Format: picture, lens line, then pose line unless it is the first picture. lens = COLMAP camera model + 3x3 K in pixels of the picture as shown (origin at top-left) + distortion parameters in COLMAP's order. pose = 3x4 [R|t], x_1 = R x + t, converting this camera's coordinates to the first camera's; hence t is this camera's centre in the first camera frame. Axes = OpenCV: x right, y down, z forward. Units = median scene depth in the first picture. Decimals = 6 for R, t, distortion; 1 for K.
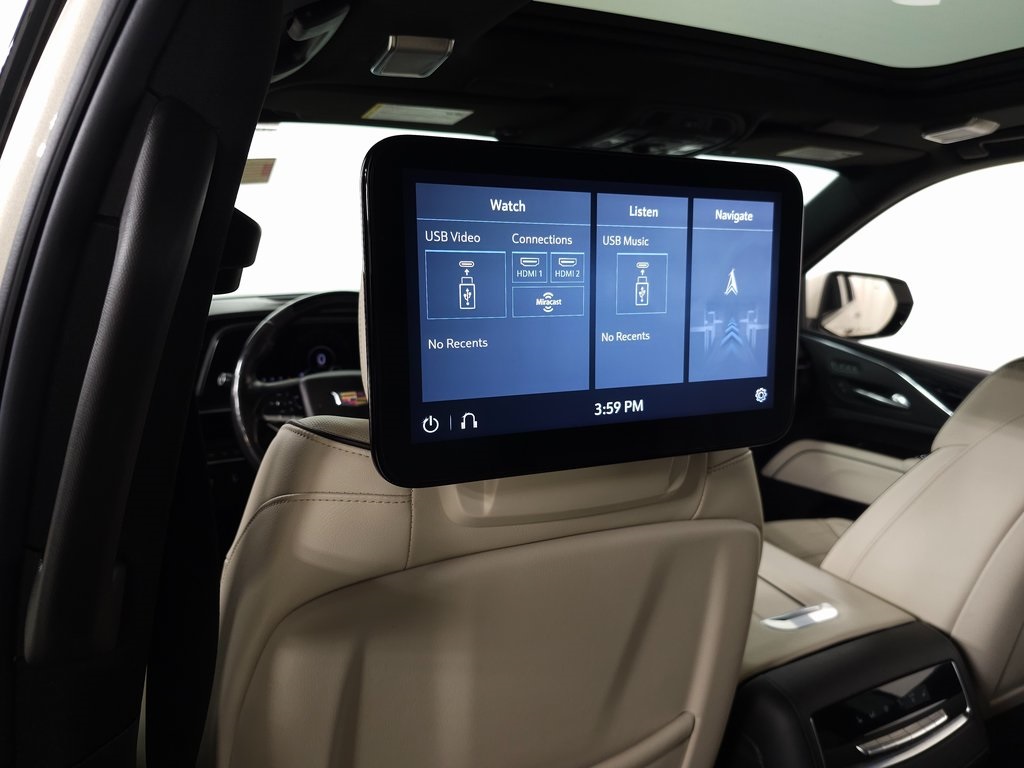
lens RADIAL K [[698.6, 0, 512.9], [0, 698.6, 388.0], [0, 0, 1]] dist [0.033052, -0.047240]
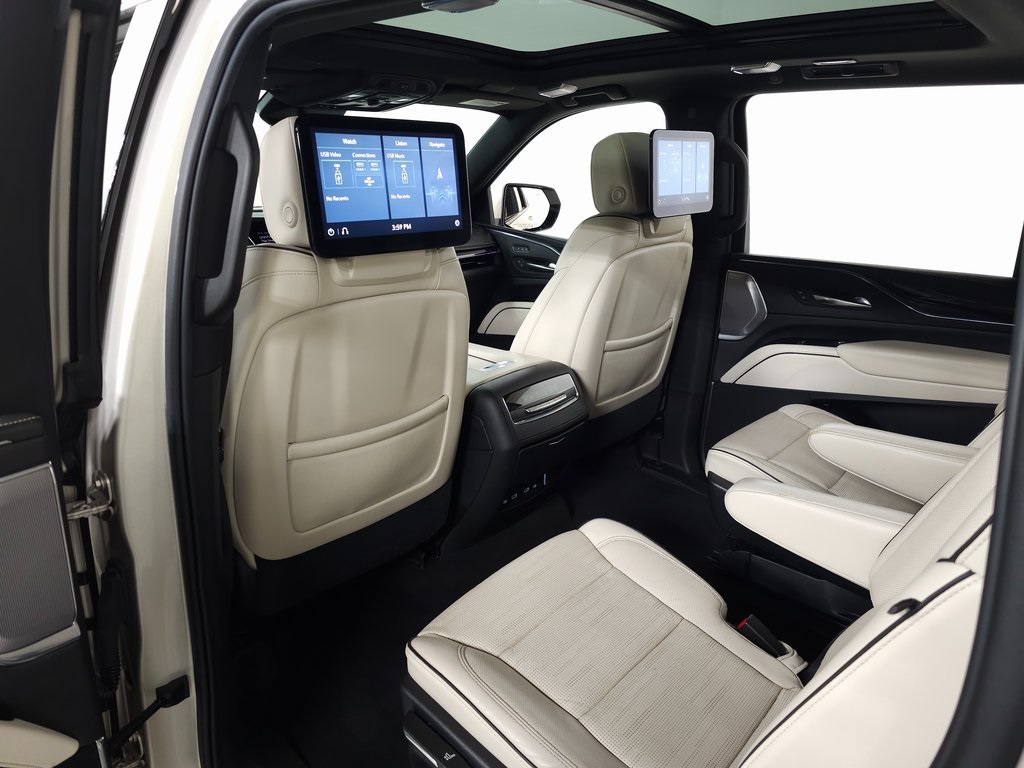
lens RADIAL K [[680.6, 0, 512.9], [0, 680.6, 383.5], [0, 0, 1]] dist [0.087987, -0.160963]
pose [[0.920086, -0.142129, 0.365022, -0.428038], [0.107550, 0.987701, 0.113488, 0.329165], [-0.376662, -0.065161, 0.924056, -1.348556]]
